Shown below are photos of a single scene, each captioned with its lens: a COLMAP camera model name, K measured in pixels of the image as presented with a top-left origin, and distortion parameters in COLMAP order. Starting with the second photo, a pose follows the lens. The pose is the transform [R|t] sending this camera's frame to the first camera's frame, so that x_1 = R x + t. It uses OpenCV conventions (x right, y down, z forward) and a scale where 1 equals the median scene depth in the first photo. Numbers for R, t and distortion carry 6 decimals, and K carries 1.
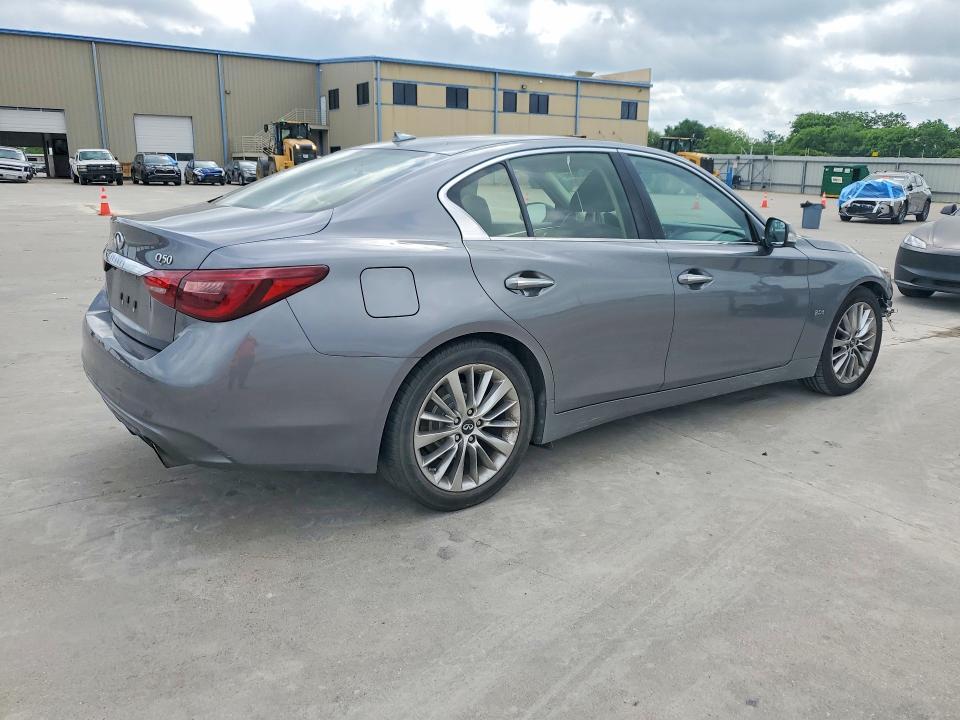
lens RADIAL K [[743.3, 0, 480.0], [0, 743.3, 360.0], [0, 0, 1]] dist [0.002065, 0.002200]
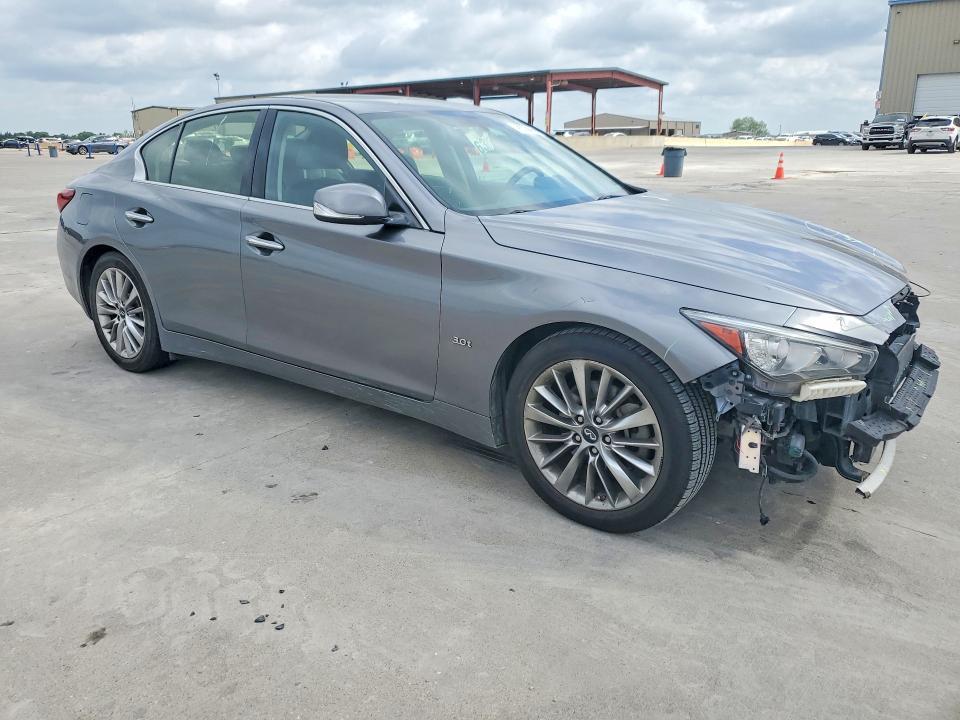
lens RADIAL K [[743.3, 0, 480.0], [0, 743.3, 360.0], [0, 0, 1]] dist [0.002065, 0.002200]
pose [[0.285821, 0.256518, -0.923312, 1.366663], [-0.223850, 0.954722, 0.195949, -0.231558], [0.931771, 0.150677, 0.330301, 1.056294]]
